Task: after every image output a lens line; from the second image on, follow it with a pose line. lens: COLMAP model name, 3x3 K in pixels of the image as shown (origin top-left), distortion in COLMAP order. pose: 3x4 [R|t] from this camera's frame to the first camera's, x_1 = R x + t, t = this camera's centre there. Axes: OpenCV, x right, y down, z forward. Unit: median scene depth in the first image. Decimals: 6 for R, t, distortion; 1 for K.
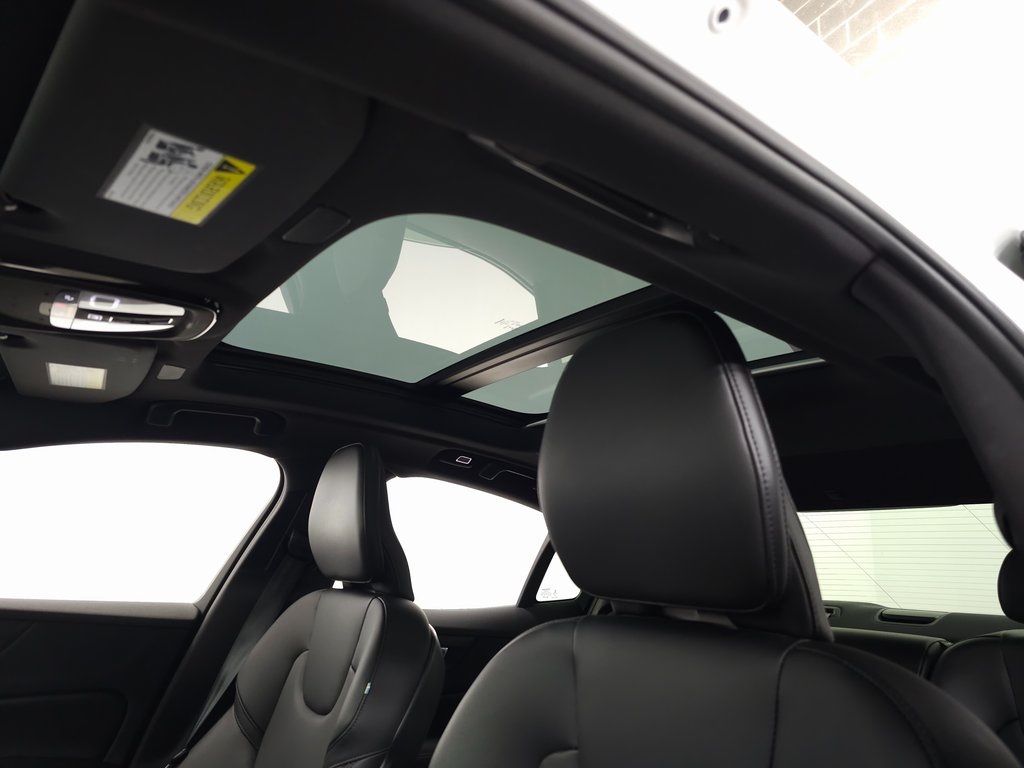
lens RADIAL K [[698.5, 0, 508.7], [0, 698.5, 384.9], [0, 0, 1]] dist [0.046925, -0.059083]
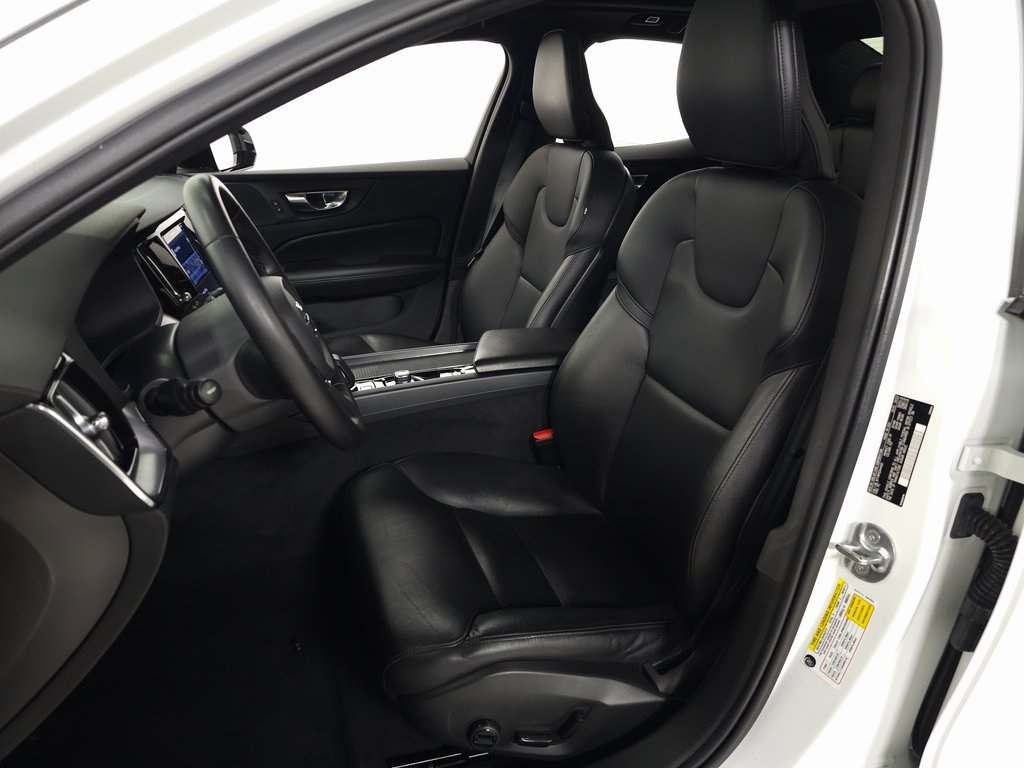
lens RADIAL K [[698.5, 0, 508.2], [0, 698.5, 383.6], [0, 0, 1]] dist [0.046925, -0.059083]
pose [[0.952918, 0.024964, -0.302198, 0.101089], [0.167710, 0.786908, 0.593843, -0.194738], [0.252627, -0.616566, 0.745672, -0.395328]]
